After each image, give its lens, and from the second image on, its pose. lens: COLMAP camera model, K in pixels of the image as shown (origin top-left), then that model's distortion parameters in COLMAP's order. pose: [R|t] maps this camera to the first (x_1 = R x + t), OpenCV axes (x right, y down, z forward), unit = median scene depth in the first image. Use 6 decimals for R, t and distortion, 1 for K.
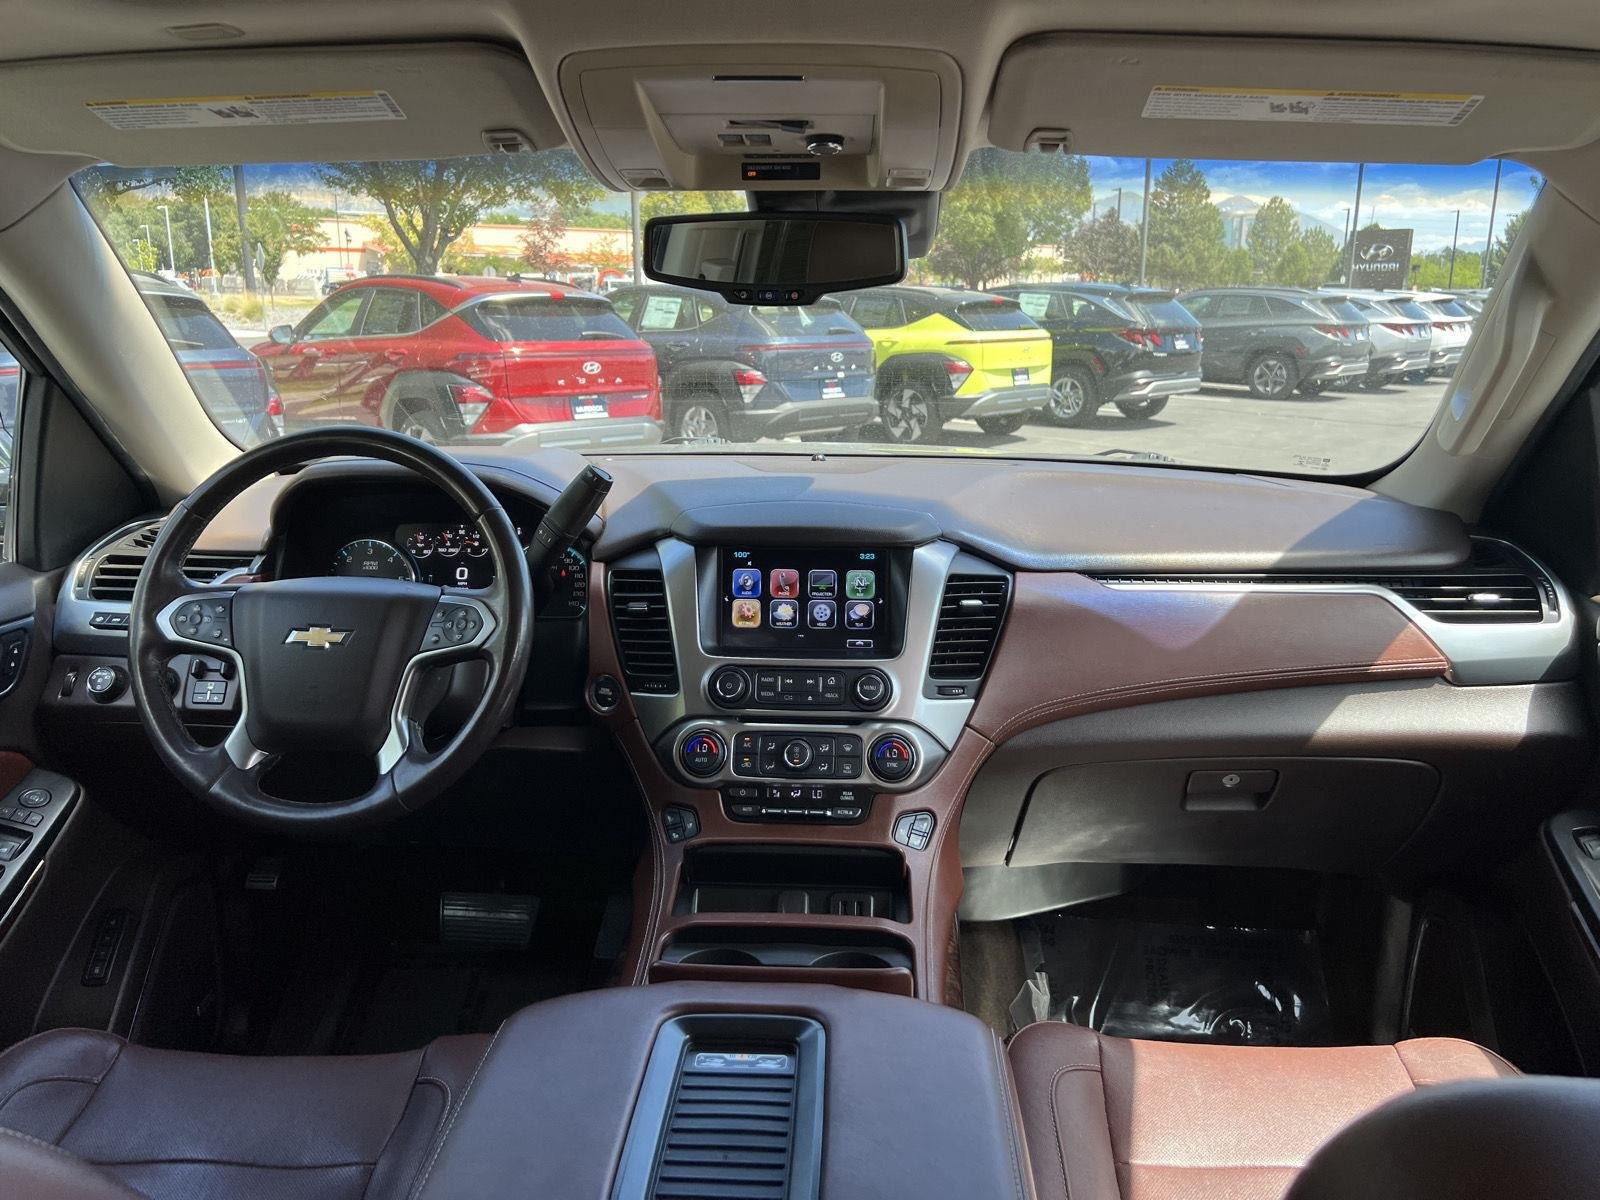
lens RADIAL K [[1204.3, 0, 800.0], [0, 1204.3, 600.0], [0, 0, 1]] dist [0.100083, -0.142666]
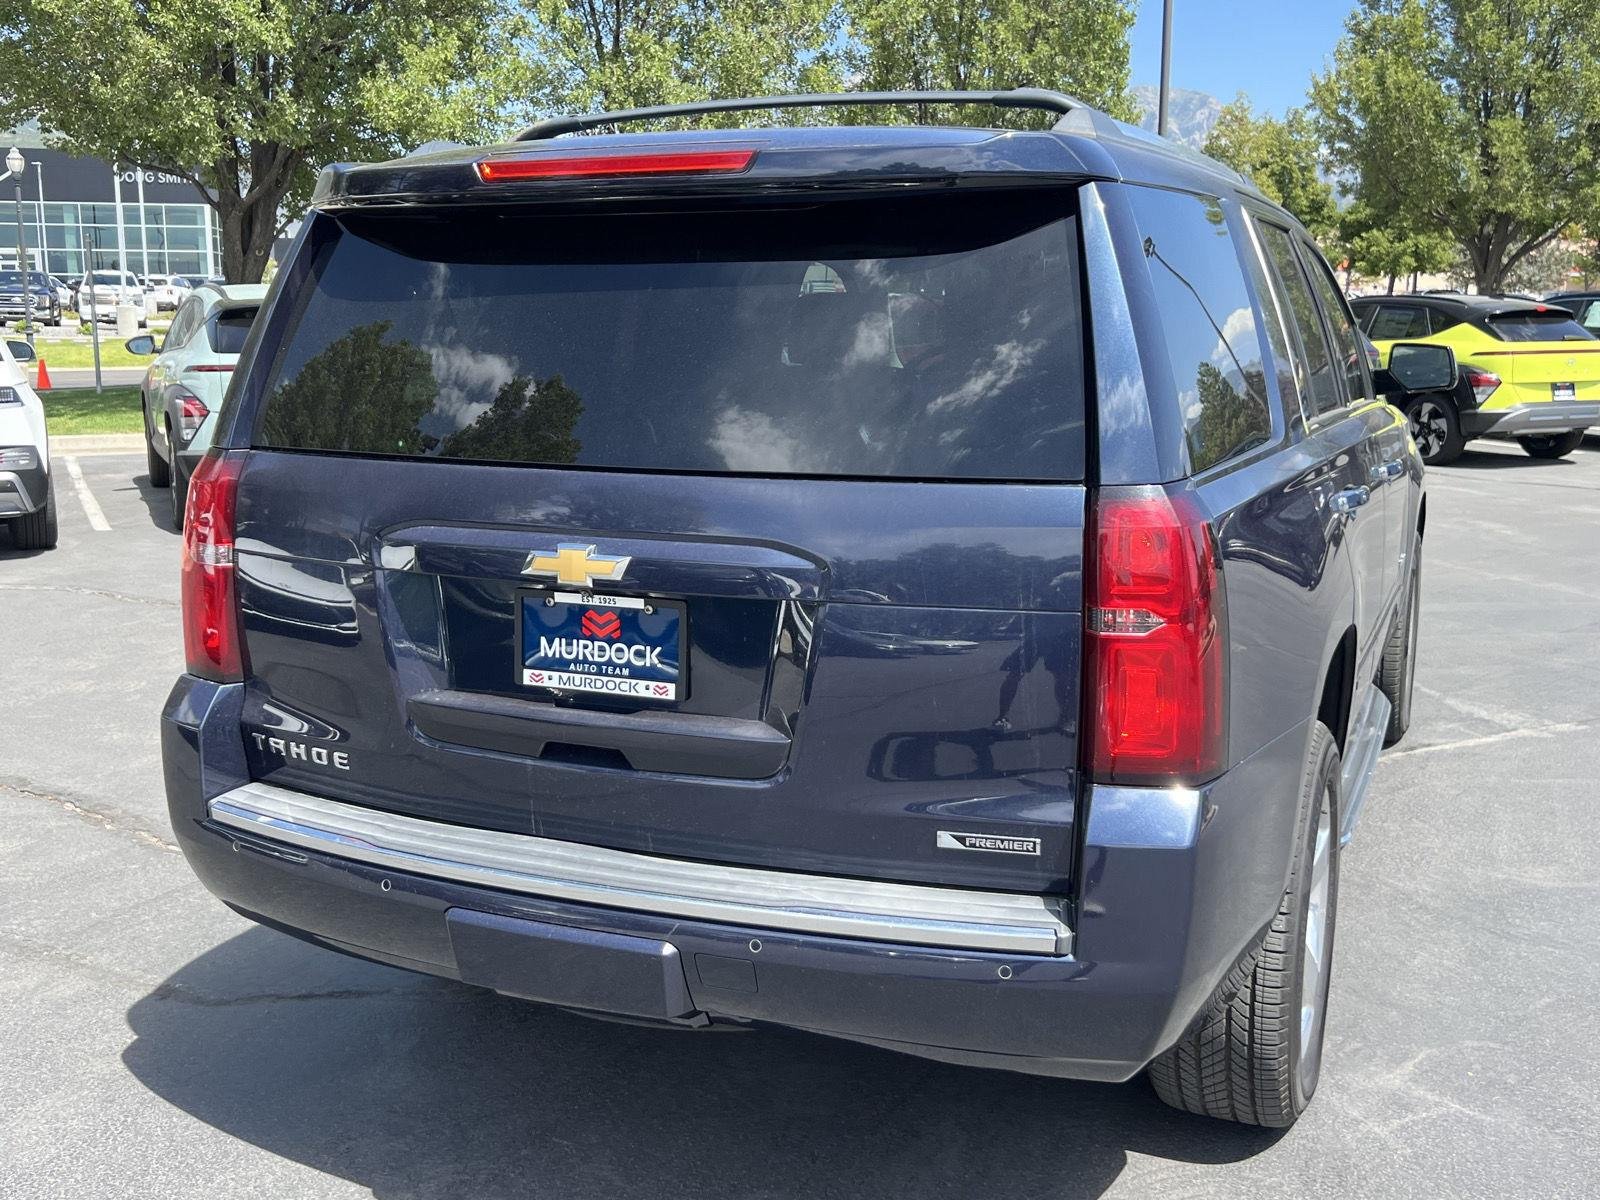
lens RADIAL K [[1587.4, 0, 800.0], [0, 1587.4, 600.0], [0, 0, 1]] dist [0.055974, -0.079976]
pose [[0.935027, 0.058528, -0.349712, 0.766908], [-0.081214, 0.995414, -0.050548, 0.781414], [0.345150, 0.075665, 0.935493, -3.073682]]
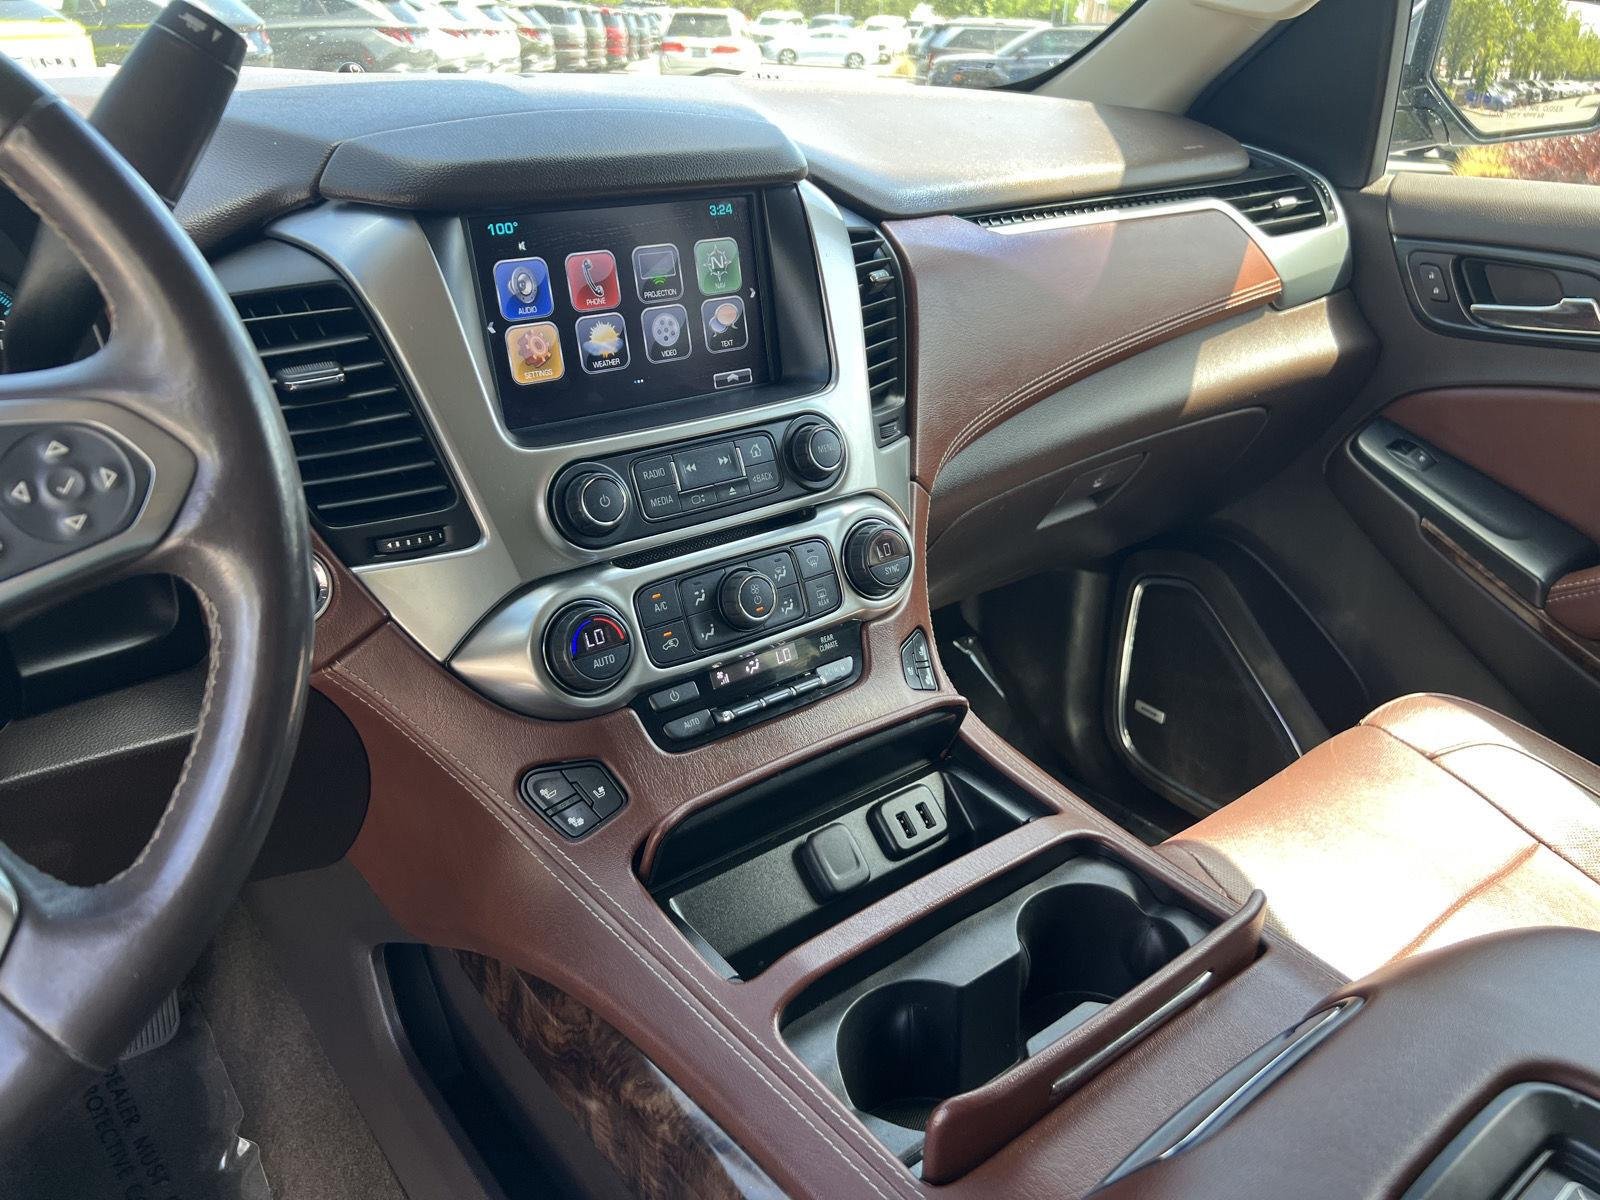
lens RADIAL K [[1226.3, 0, 805.6], [0, 1226.3, 630.2], [0, 0, 1]] dist [0.042686, -0.002169]
pose [[0.745730, -0.286319, 0.601588, -0.296737], [0.140304, 0.950189, 0.278309, -0.005966], [-0.651308, -0.123138, 0.748756, 0.539400]]
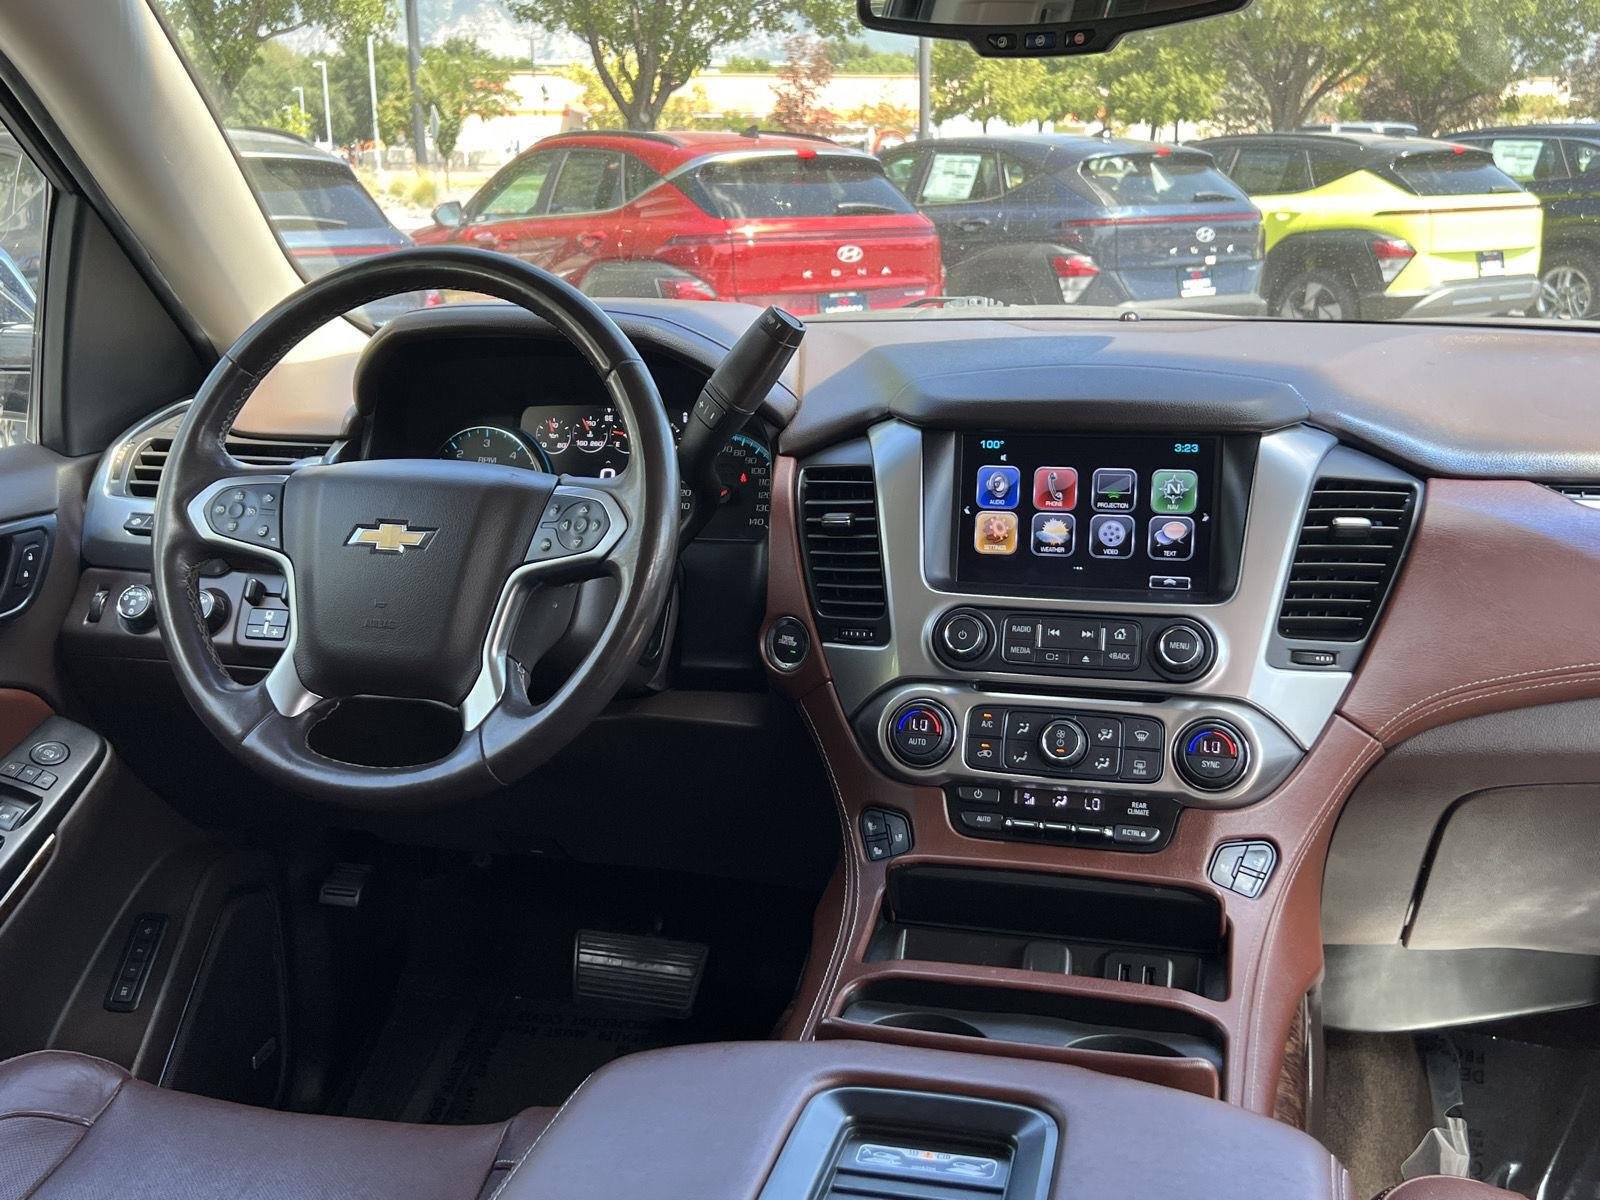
lens RADIAL K [[1692.4, 0, 800.0], [0, 1692.4, 600.0], [0, 0, 1]] dist [0.157886, -0.441746]
pose [[0.979630, 0.031470, -0.198332, 0.036658], [-0.030712, 0.999504, 0.006898, 0.045441], [0.198451, -0.000666, 0.980111, 0.053551]]
